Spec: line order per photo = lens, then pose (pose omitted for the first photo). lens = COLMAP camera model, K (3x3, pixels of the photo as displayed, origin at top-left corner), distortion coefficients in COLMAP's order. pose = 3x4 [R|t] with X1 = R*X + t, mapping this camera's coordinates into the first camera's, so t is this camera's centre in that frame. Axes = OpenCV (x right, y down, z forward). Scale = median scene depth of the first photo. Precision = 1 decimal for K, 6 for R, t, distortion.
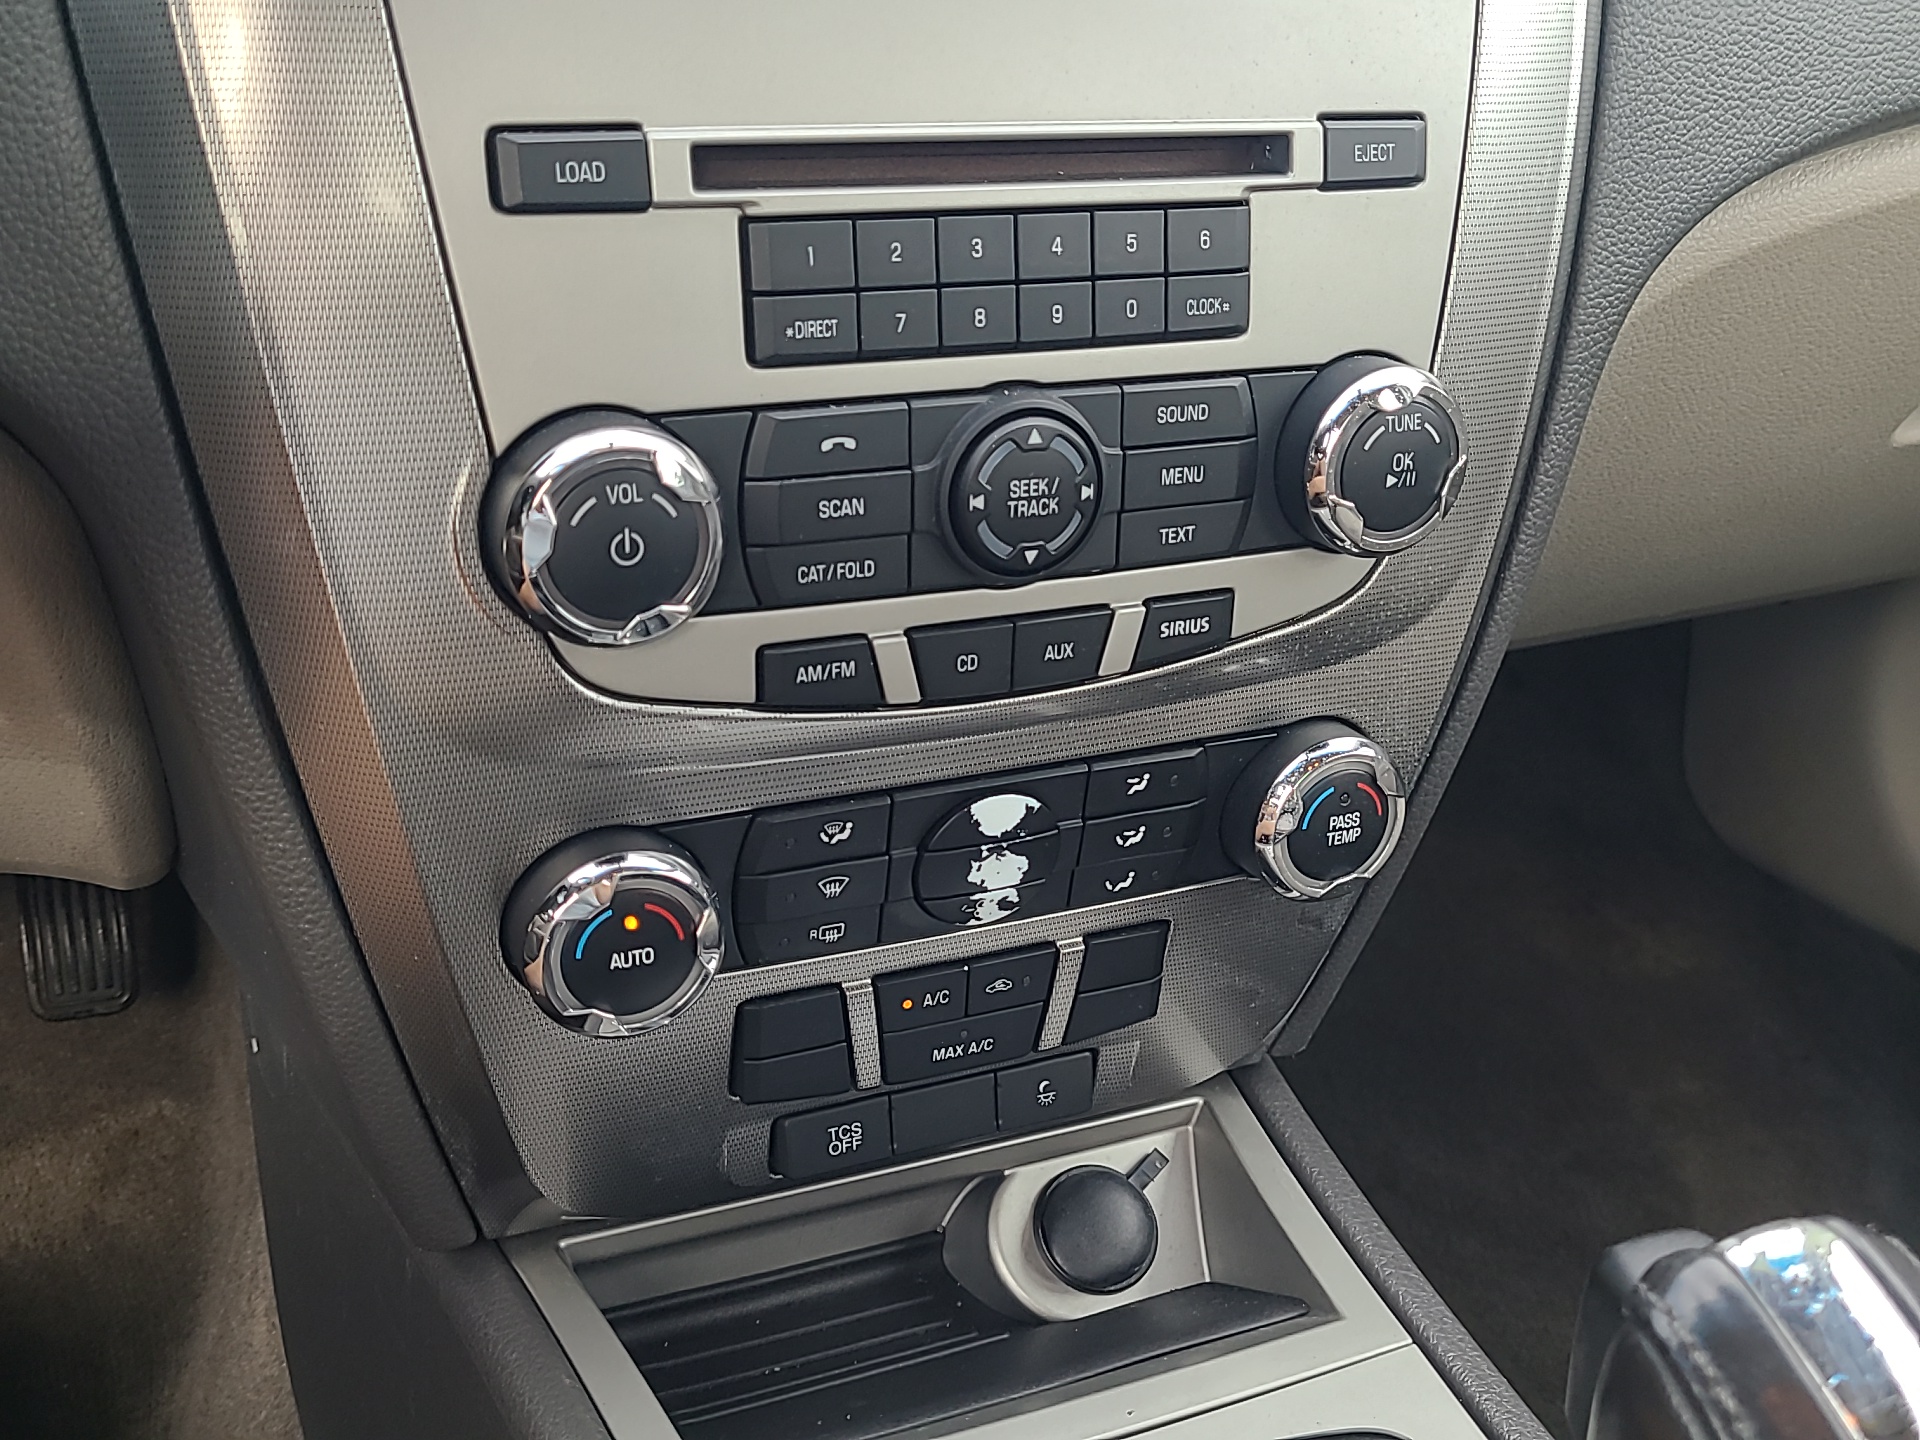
lens RADIAL K [[1925.9, 0, 922.1], [0, 1925.9, 722.4], [0, 0, 1]] dist [0.039910, -0.008408]
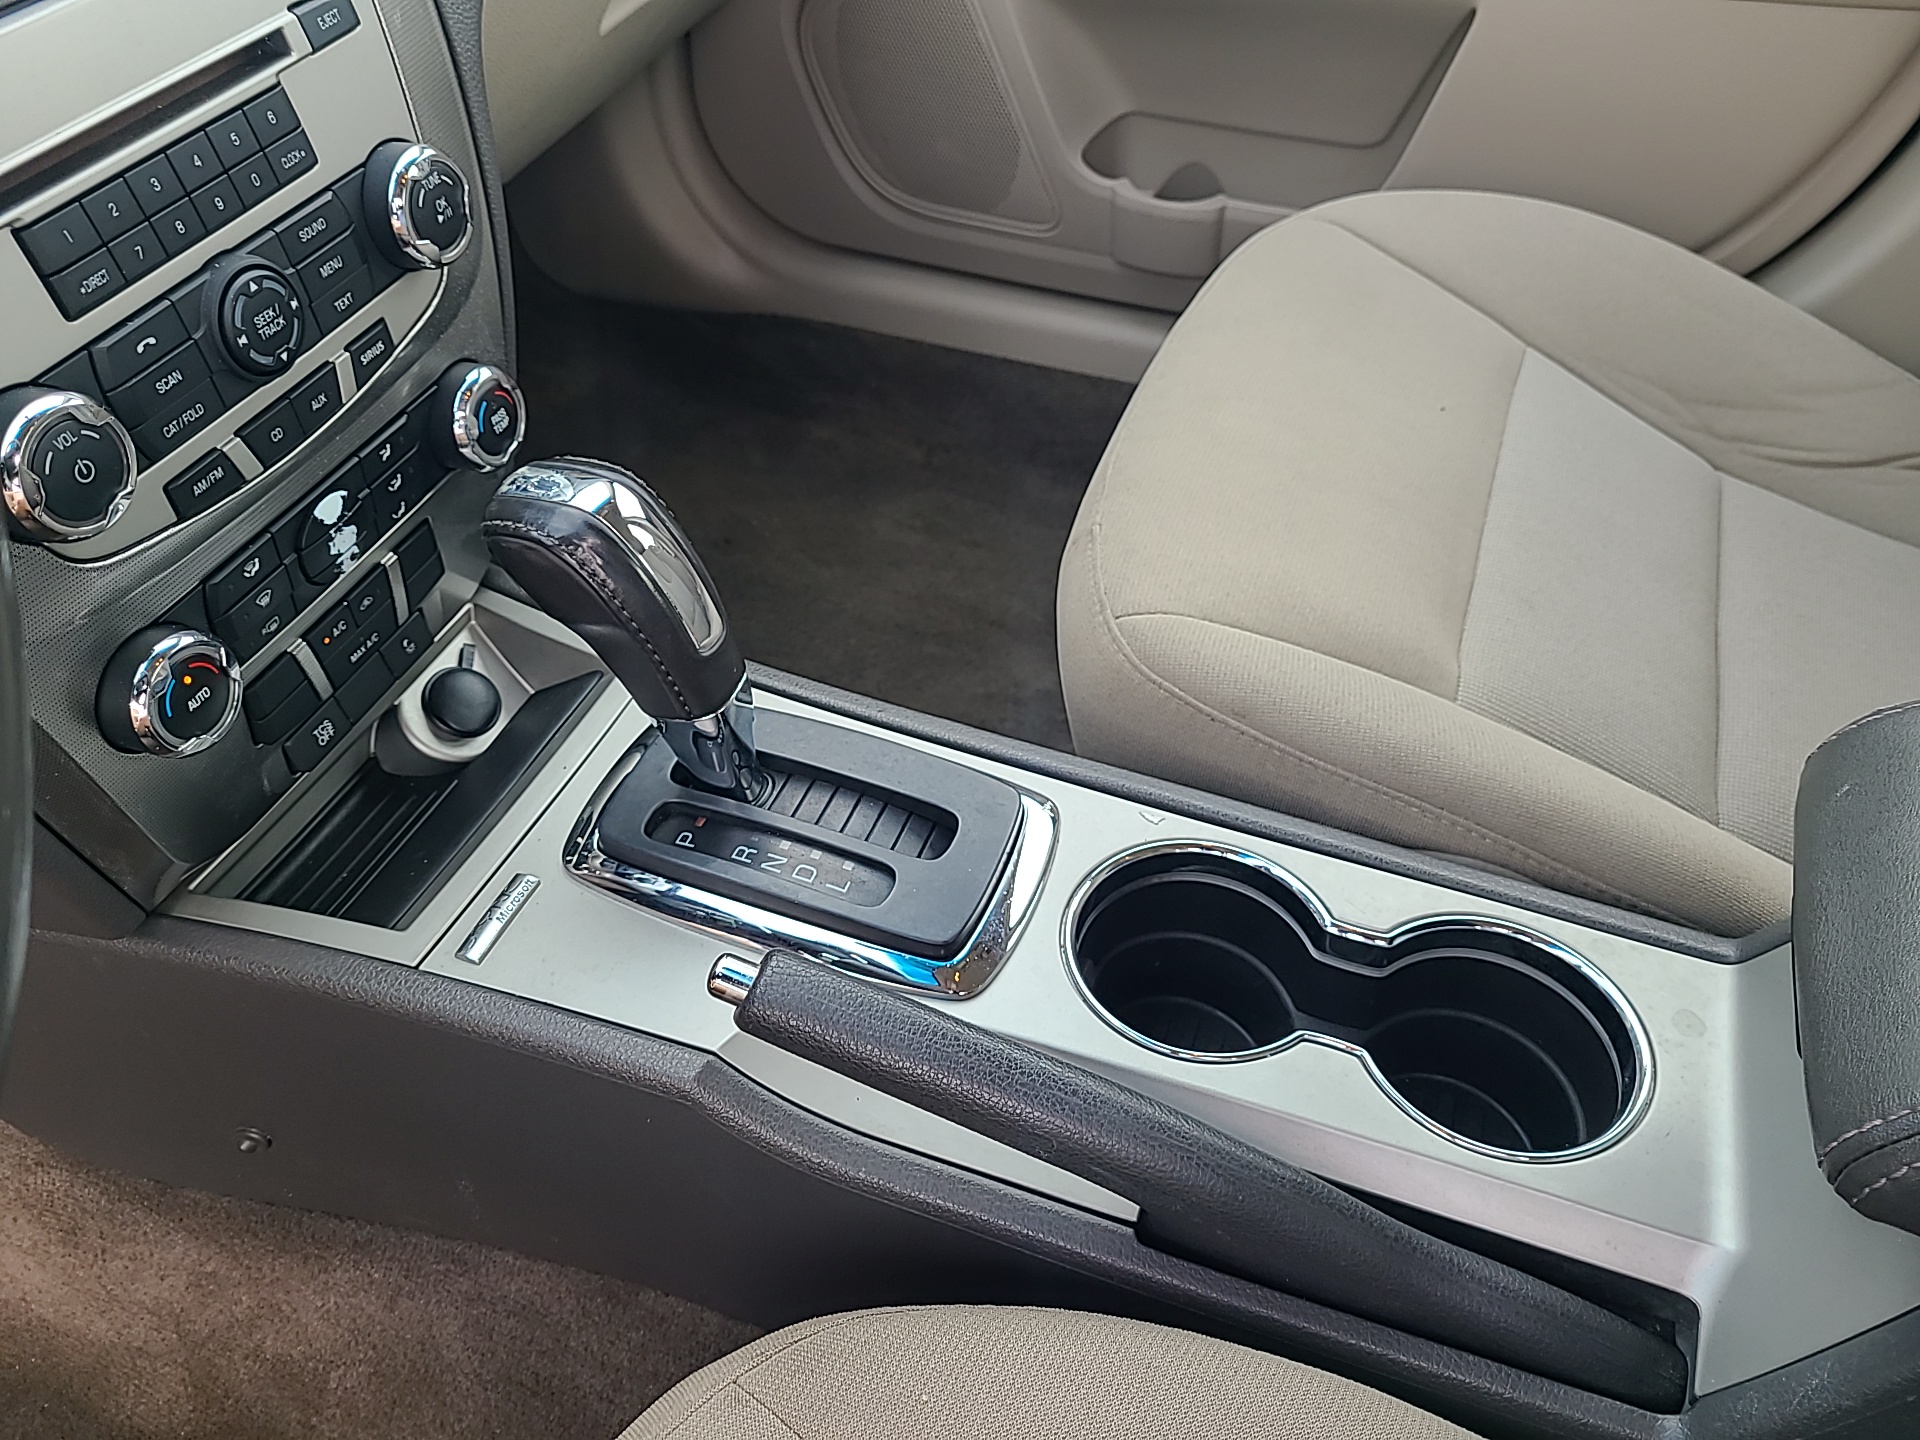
lens RADIAL K [[1481.8, 0, 947.9], [0, 1481.8, 725.5], [0, 0, 1]] dist [0.017629, 0.000376]
pose [[0.703700, -0.540047, 0.461687, -0.286733], [0.350776, 0.829166, 0.435246, -0.173892], [-0.617869, -0.144334, 0.772920, -0.333383]]
